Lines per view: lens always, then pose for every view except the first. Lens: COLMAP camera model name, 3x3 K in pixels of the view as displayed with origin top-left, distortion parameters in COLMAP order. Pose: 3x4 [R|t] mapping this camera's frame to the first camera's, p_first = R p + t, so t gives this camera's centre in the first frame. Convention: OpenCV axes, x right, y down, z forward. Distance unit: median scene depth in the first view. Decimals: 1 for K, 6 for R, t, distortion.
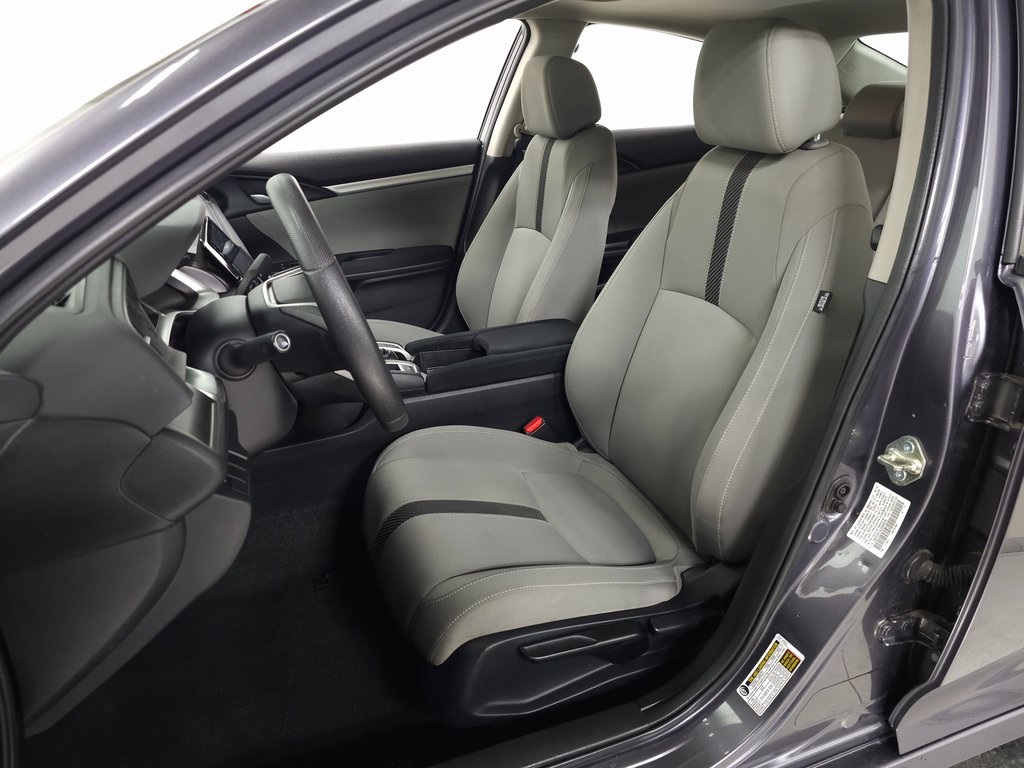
lens RADIAL K [[692.6, 0, 512.0], [0, 692.6, 384.0], [0, 0, 1]] dist [0.001932, -0.003967]
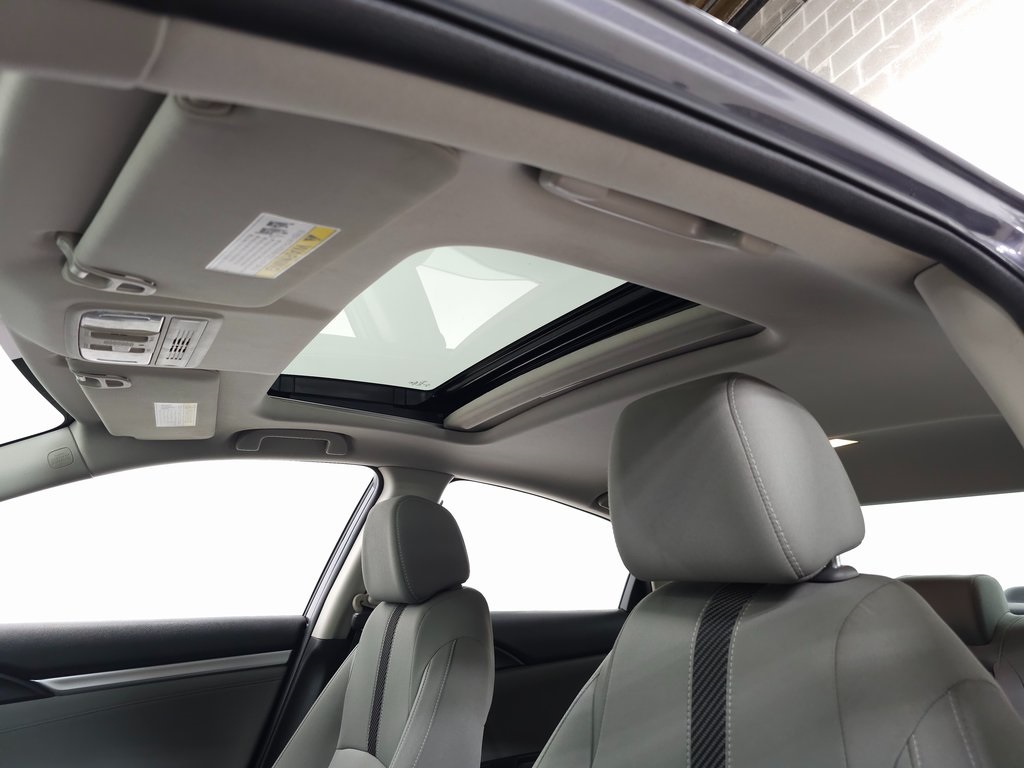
lens RADIAL K [[692.6, 0, 512.0], [0, 692.6, 384.0], [0, 0, 1]] dist [0.001932, -0.003967]
pose [[0.986520, 0.068213, 0.148749, 0.045166], [0.045744, 0.757795, -0.650888, -0.059340], [-0.157120, 0.648918, 0.744459, 0.288913]]
